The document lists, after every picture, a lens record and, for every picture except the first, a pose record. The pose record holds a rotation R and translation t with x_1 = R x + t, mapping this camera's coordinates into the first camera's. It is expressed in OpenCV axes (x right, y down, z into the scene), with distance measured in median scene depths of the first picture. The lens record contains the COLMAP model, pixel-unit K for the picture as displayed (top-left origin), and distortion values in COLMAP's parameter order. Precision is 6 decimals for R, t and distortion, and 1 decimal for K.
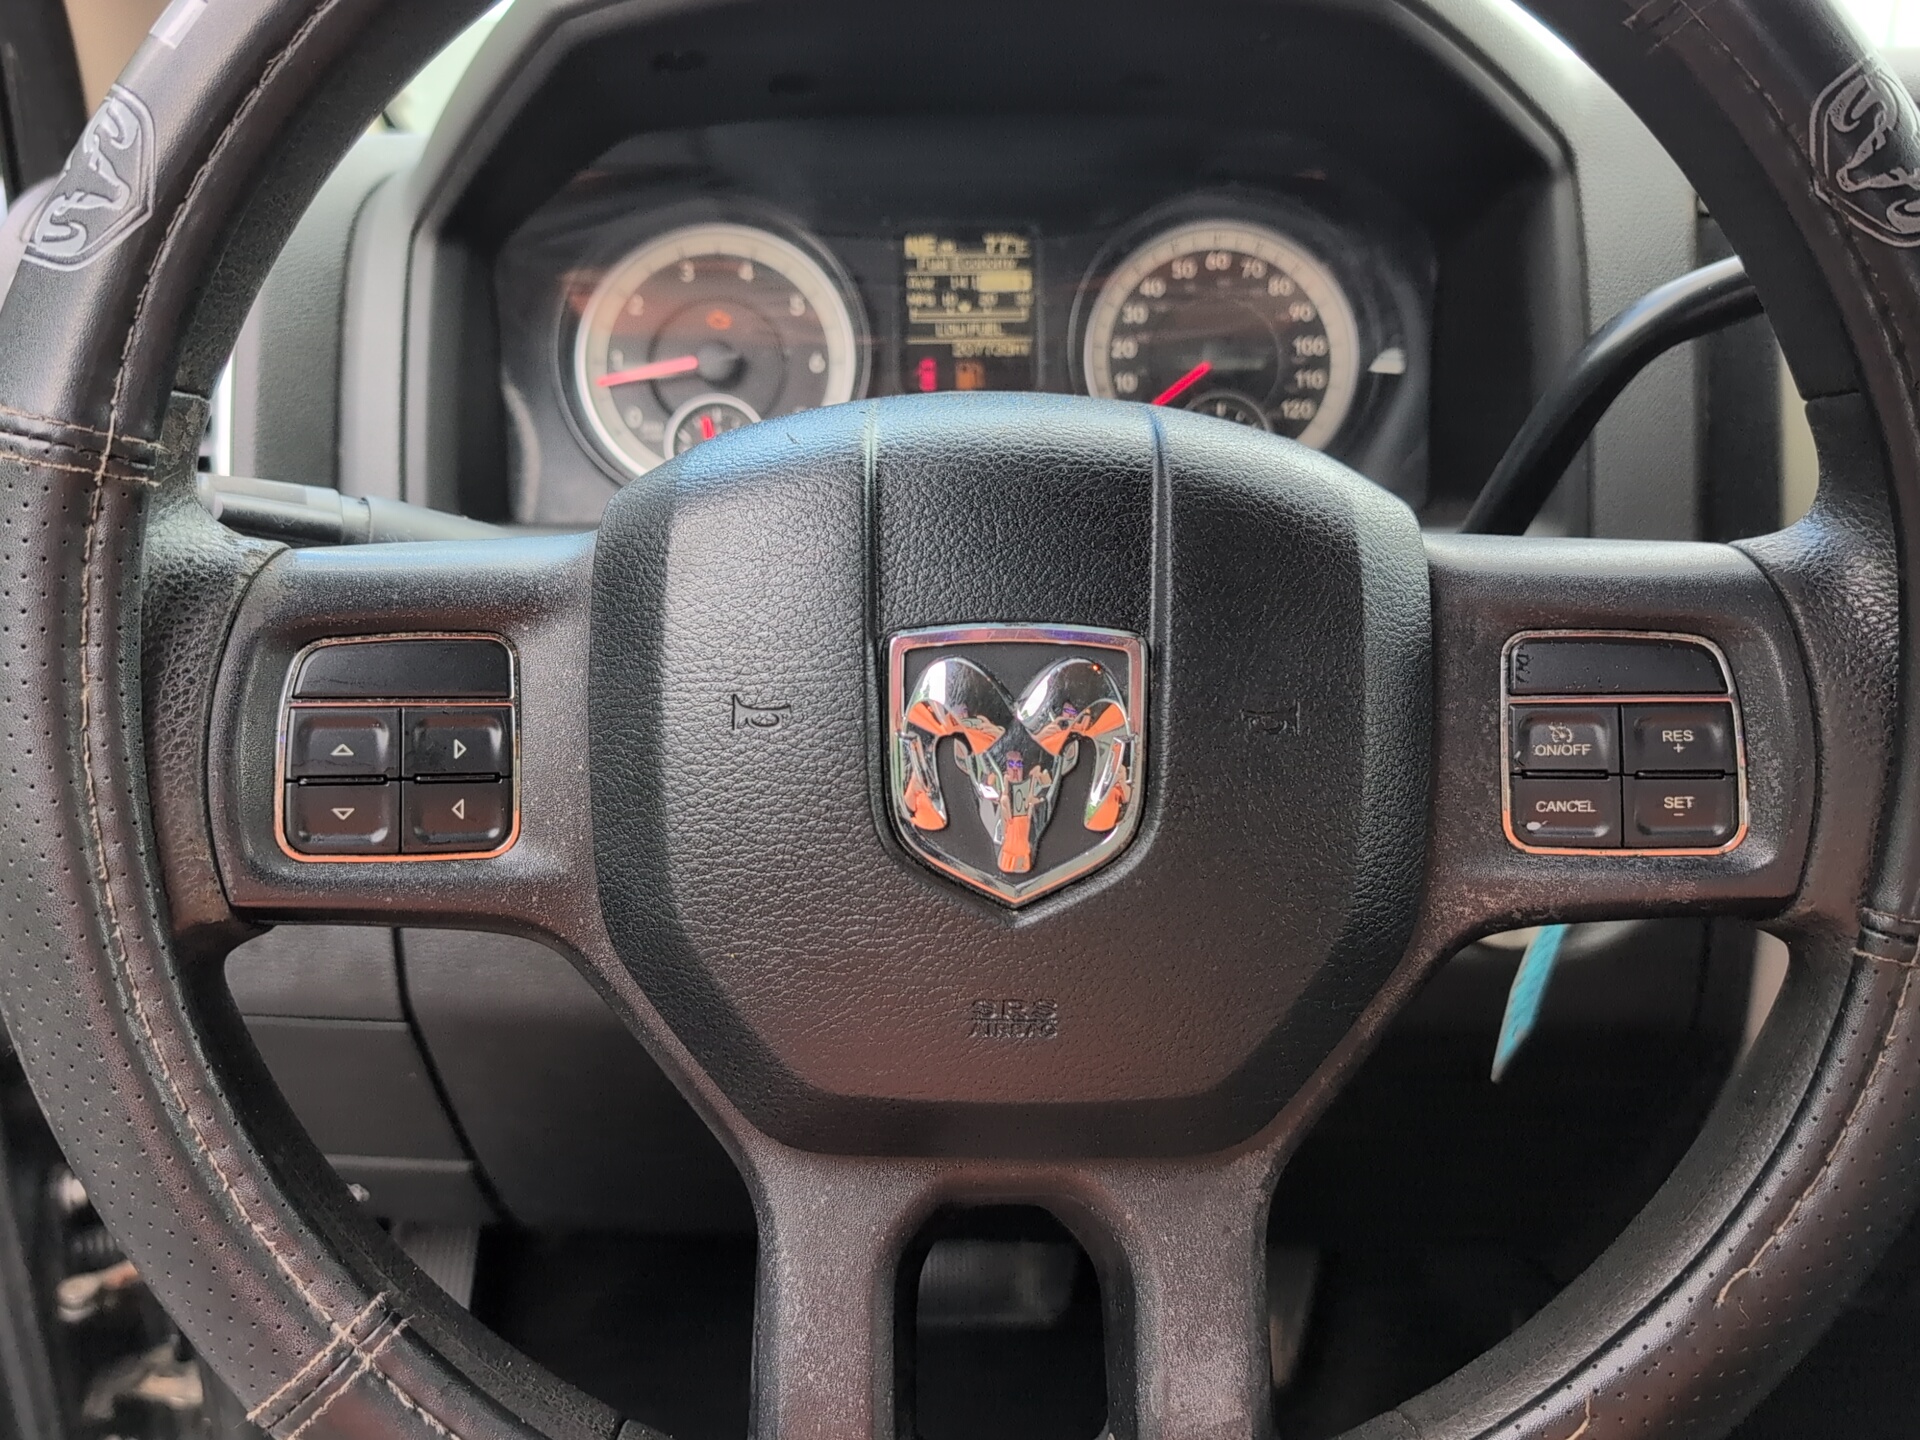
lens RADIAL K [[1754.1, 0, 960.0], [0, 1754.1, 720.0], [0, 0, 1]] dist [-0.005074, 0.140295]
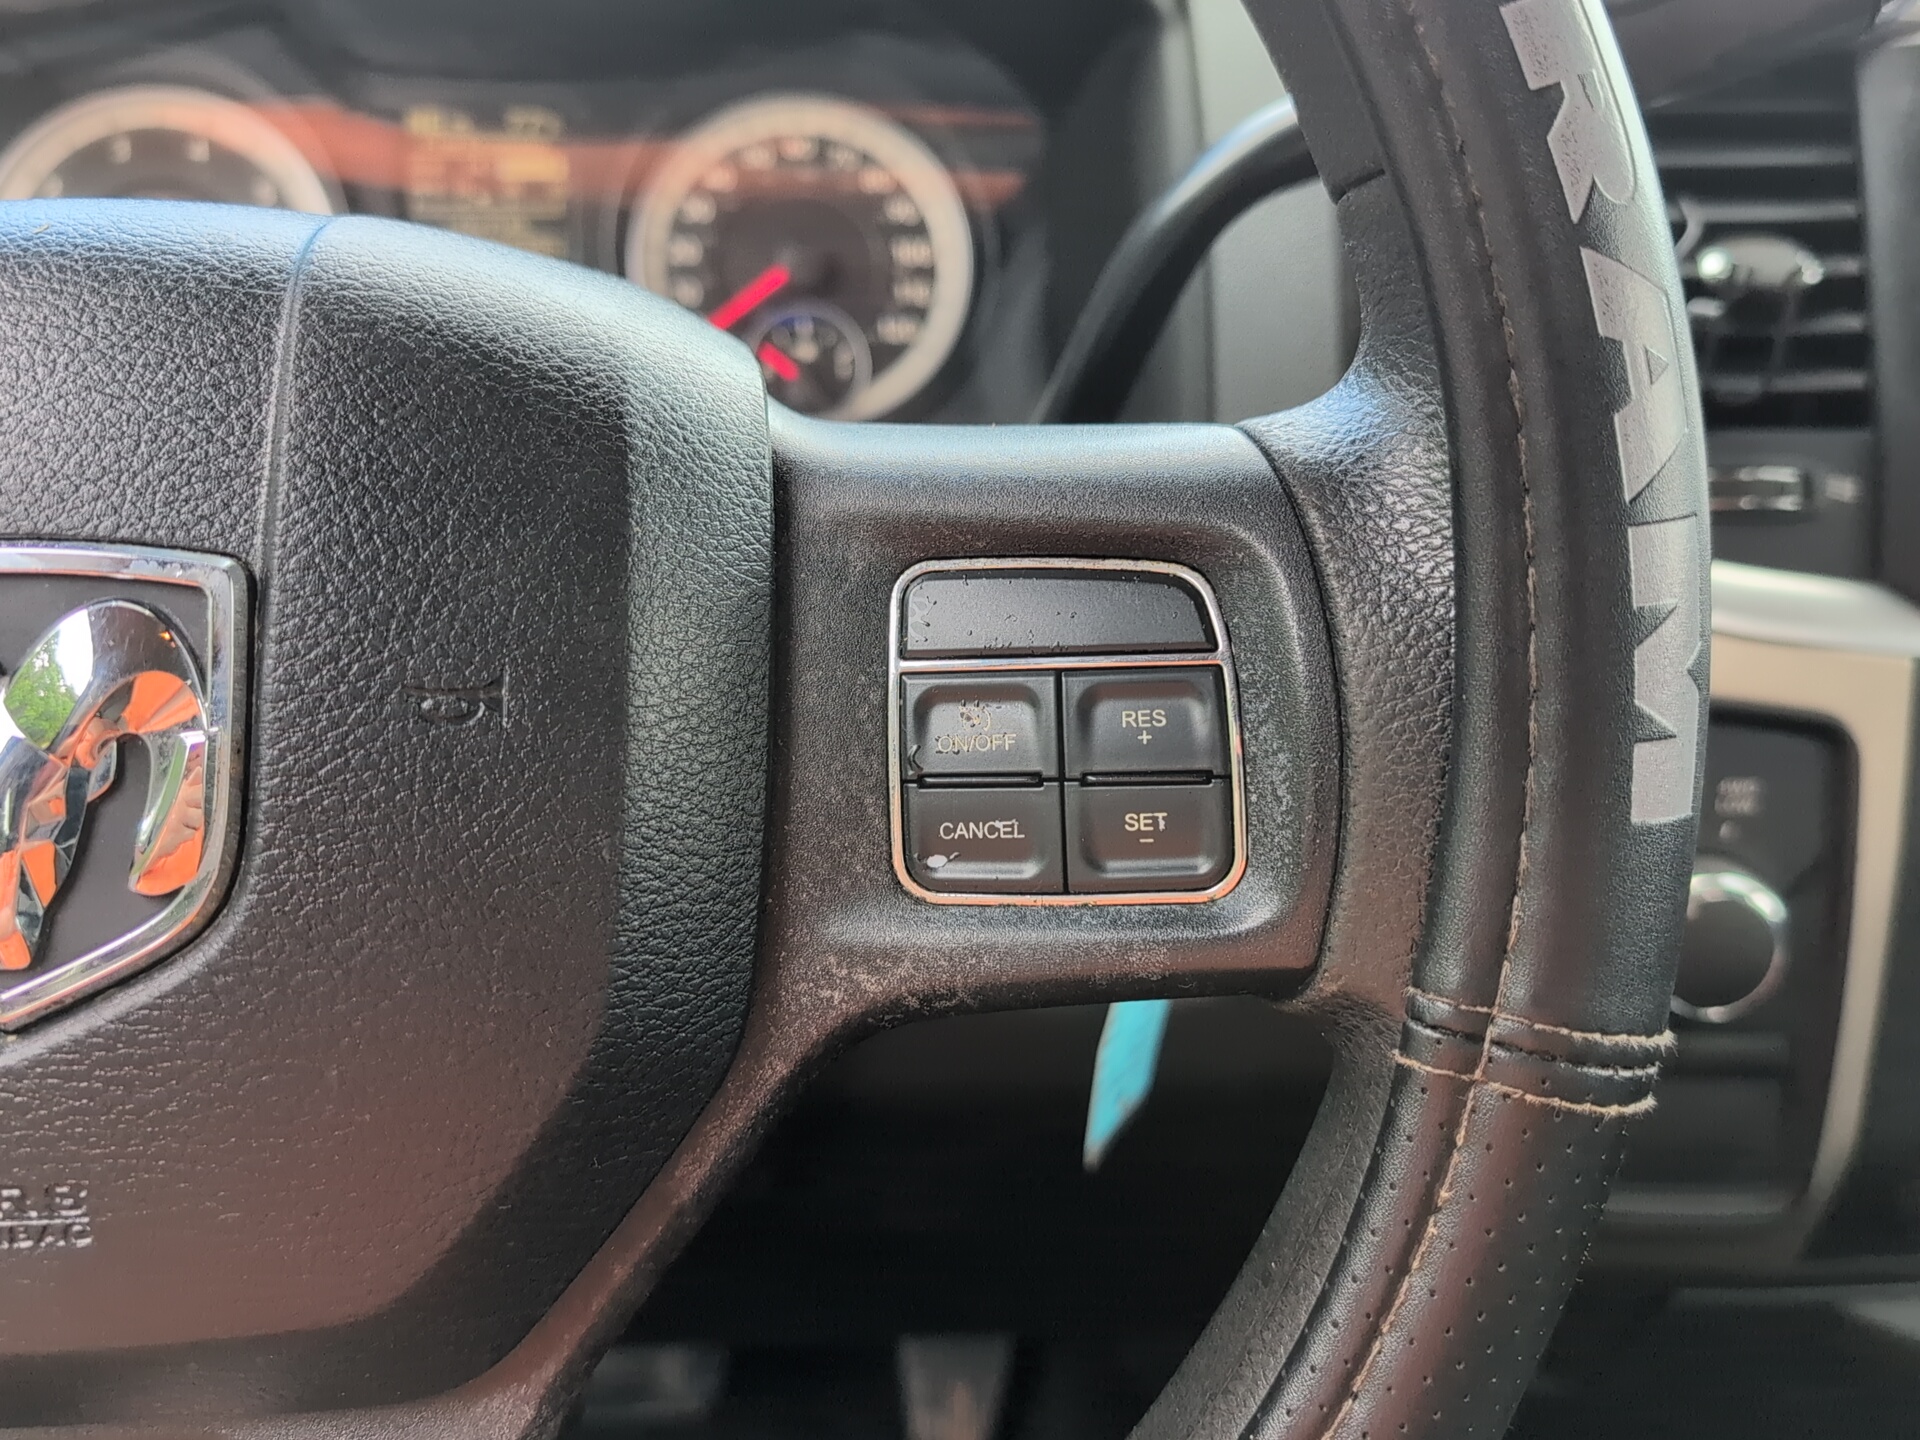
lens RADIAL K [[1631.7, 0, 960.0], [0, 1631.7, 720.0], [0, 0, 1]] dist [0.089653, -0.185923]
pose [[0.997309, -0.014880, 0.071791, 0.274931], [0.014437, 0.999873, 0.006691, 0.004302], [-0.071882, -0.005637, 0.997397, 0.378327]]
